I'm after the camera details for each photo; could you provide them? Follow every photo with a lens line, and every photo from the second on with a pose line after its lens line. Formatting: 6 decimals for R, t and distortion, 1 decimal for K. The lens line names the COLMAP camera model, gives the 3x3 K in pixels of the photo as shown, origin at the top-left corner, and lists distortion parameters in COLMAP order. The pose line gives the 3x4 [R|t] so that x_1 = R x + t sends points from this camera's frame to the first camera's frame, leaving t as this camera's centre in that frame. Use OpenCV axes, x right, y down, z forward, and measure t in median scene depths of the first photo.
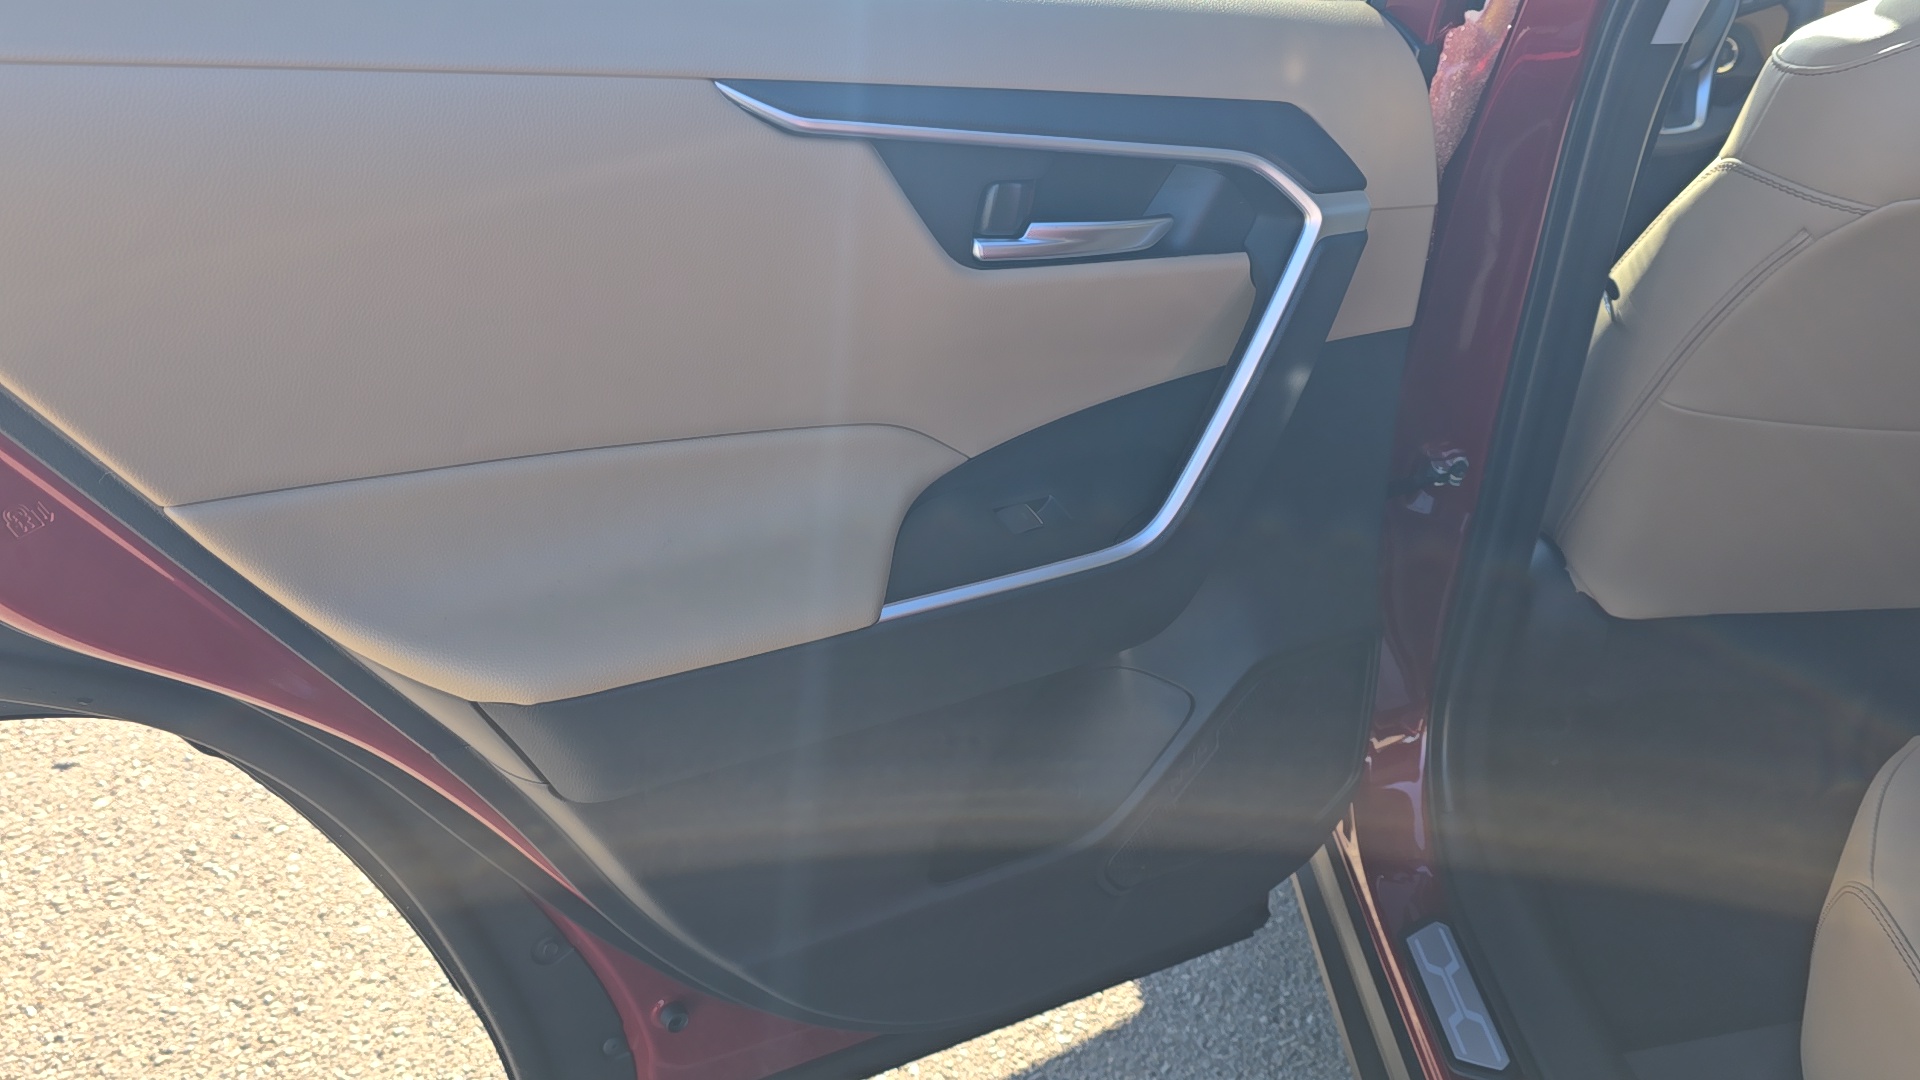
lens RADIAL K [[1618.1, 0, 950.9], [0, 1618.1, 546.3], [0, 0, 1]] dist [0.002367, 0.010064]
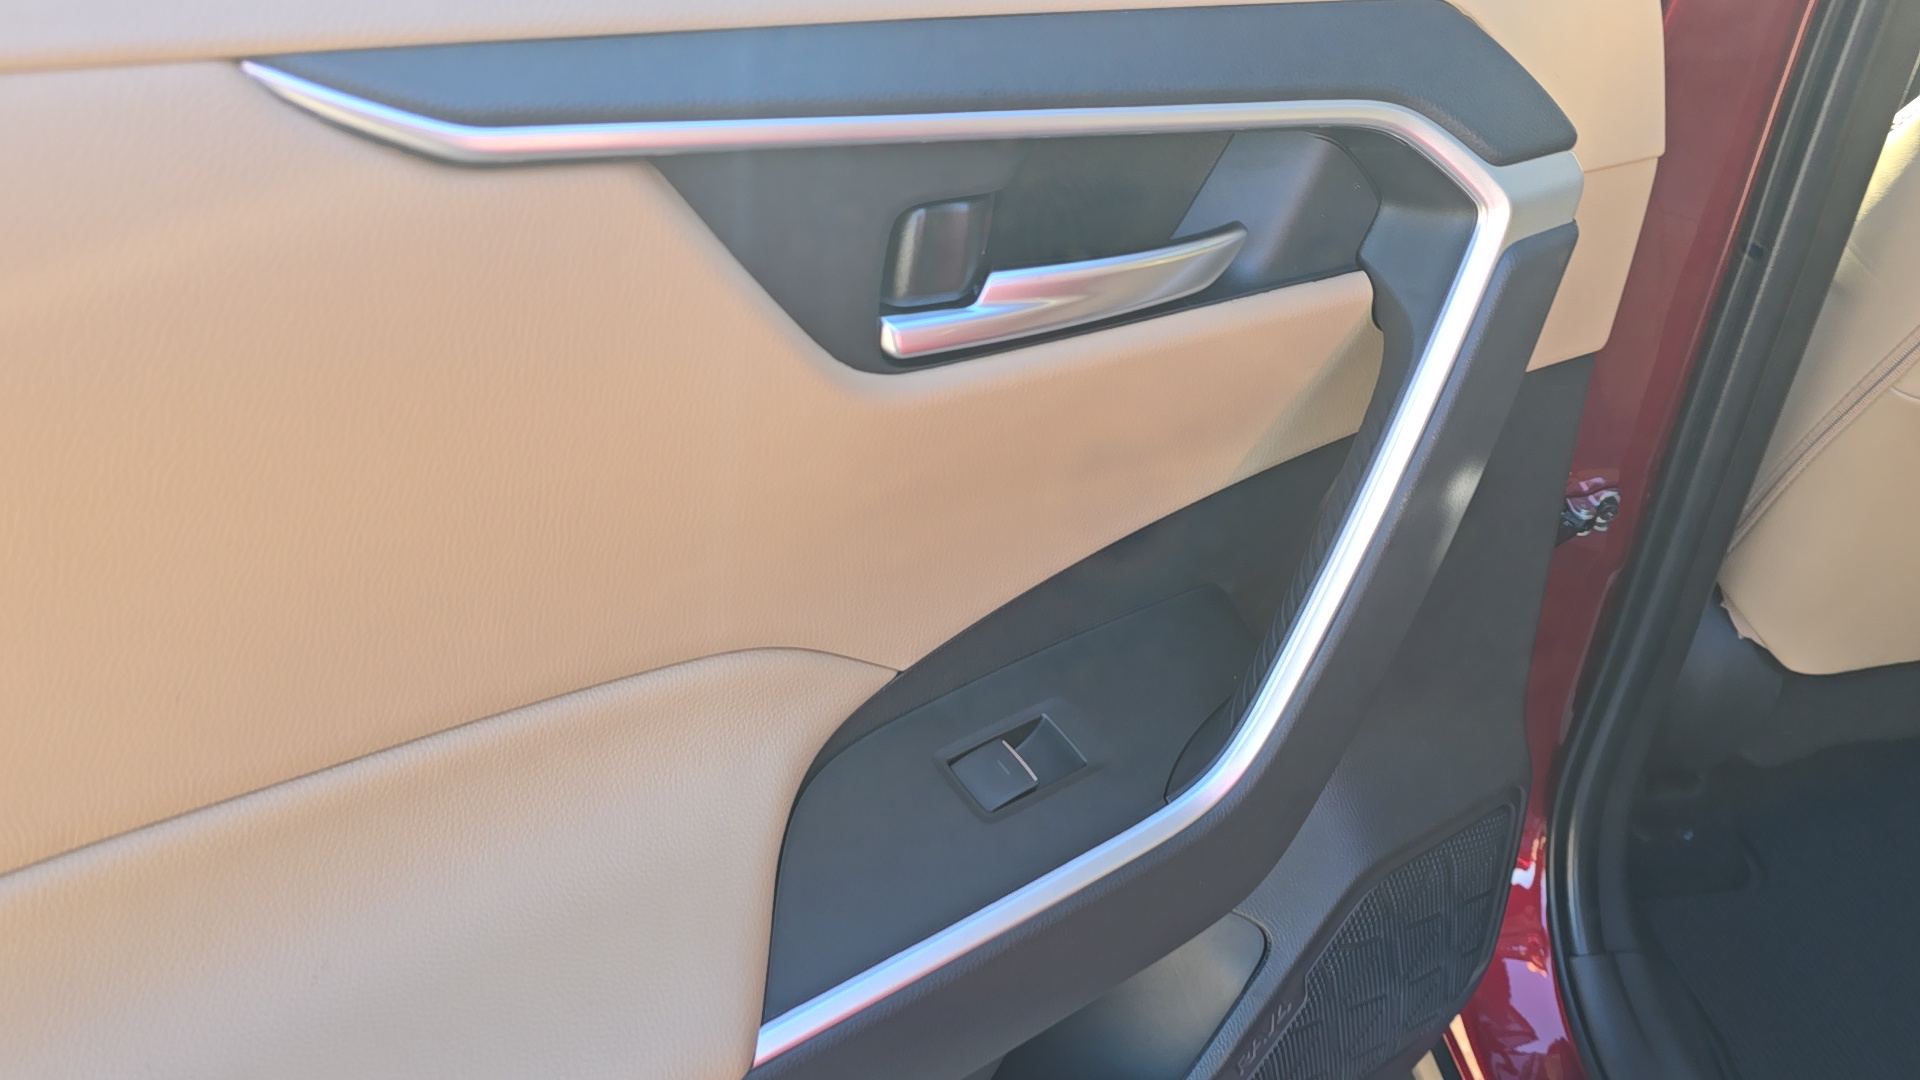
lens RADIAL K [[1618.1, 0, 950.9], [0, 1618.1, 546.3], [0, 0, 1]] dist [0.002367, 0.010064]
pose [[0.996753, -0.067852, 0.043362, 0.007855], [0.063786, 0.993978, 0.089102, -0.148698], [-0.049147, -0.086046, 0.995078, 0.444352]]
